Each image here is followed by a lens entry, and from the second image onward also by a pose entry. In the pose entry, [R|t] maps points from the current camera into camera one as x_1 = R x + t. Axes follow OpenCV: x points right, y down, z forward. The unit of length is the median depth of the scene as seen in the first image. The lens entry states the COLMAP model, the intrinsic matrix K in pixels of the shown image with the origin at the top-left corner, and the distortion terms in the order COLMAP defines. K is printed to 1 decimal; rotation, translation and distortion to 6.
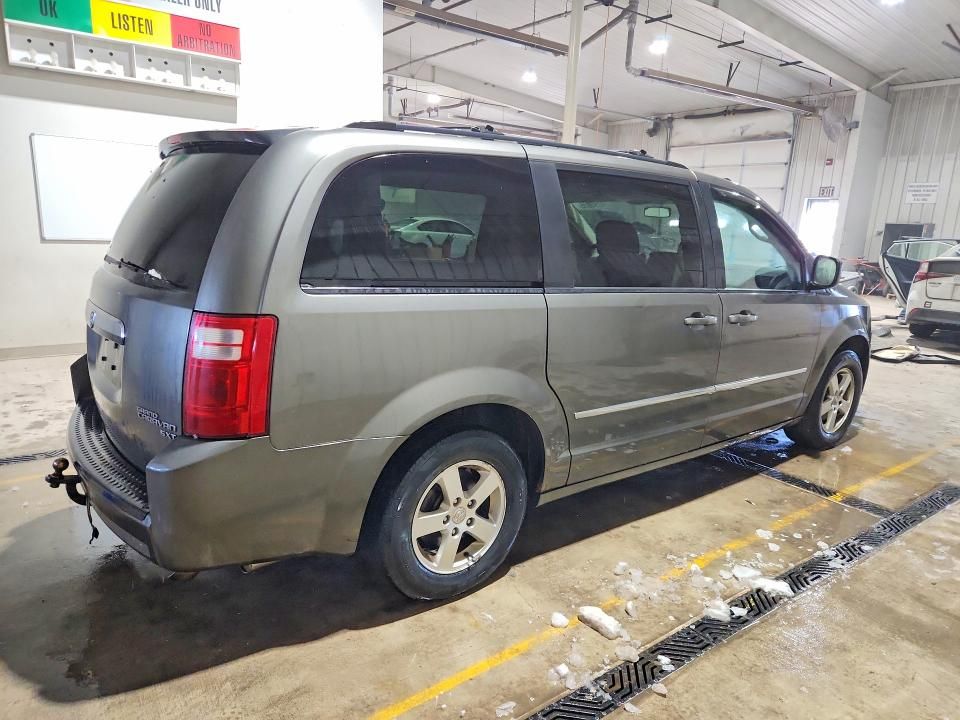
lens RADIAL K [[653.7, 0, 480.0], [0, 653.7, 360.0], [0, 0, 1]] dist [0.010663, -0.001162]
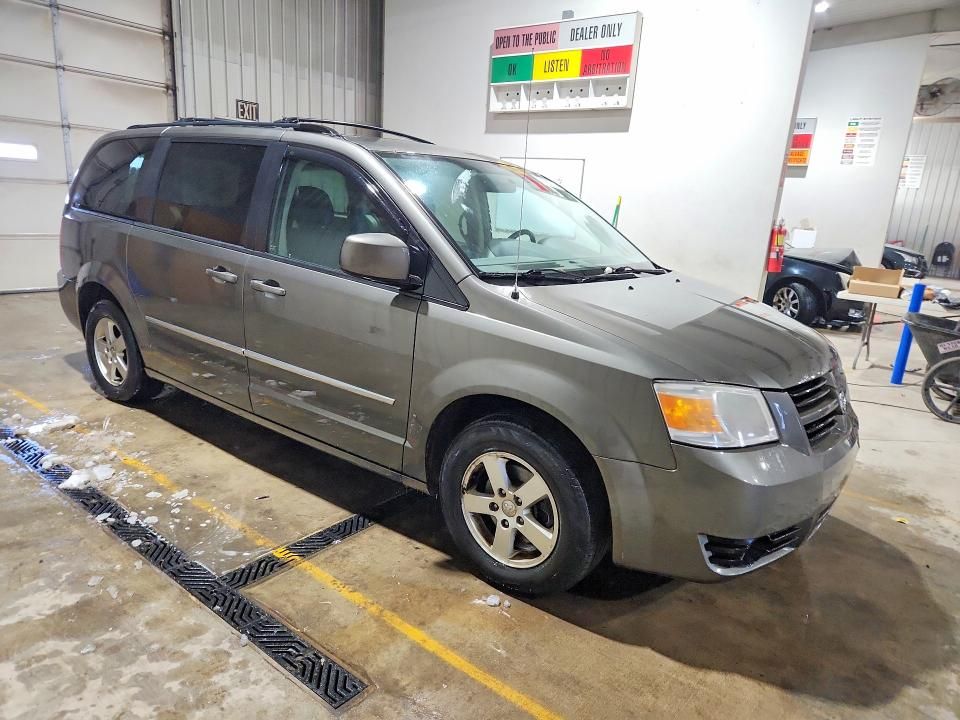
lens RADIAL K [[654.2, 0, 480.0], [0, 654.2, 360.0], [0, 0, 1]] dist [-0.001016, -0.001509]
pose [[0.254470, 0.209190, -0.944185, 1.197969], [-0.256493, 0.955958, 0.142671, -0.152077], [0.932447, 0.205871, 0.296918, 0.908336]]
